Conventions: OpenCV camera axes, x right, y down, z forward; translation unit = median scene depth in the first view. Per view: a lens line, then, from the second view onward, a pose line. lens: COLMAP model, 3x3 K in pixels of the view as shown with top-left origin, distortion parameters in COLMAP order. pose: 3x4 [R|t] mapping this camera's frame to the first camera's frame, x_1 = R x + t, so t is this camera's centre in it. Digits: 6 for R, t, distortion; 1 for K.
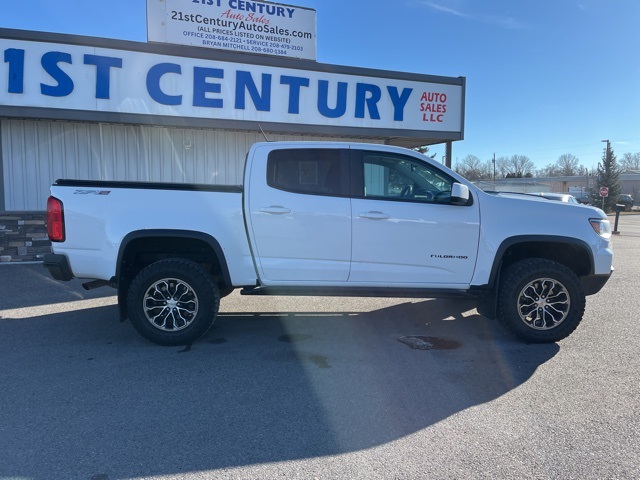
lens RADIAL K [[475.4, 0, 321.4], [0, 475.4, 237.4], [0, 0, 1]] dist [0.064115, -0.078614]
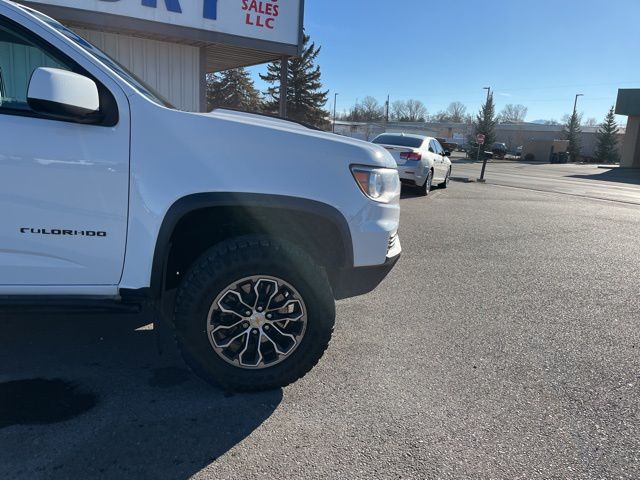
lens RADIAL K [[476.2, 0, 312.8], [0, 476.2, 237.2], [0, 0, 1]] dist [0.067918, -0.103558]
pose [[0.980763, 0.012822, 0.194782, 0.208669], [-0.037896, 0.991362, 0.125558, -0.012195], [-0.191490, -0.130525, 0.972777, 0.242782]]
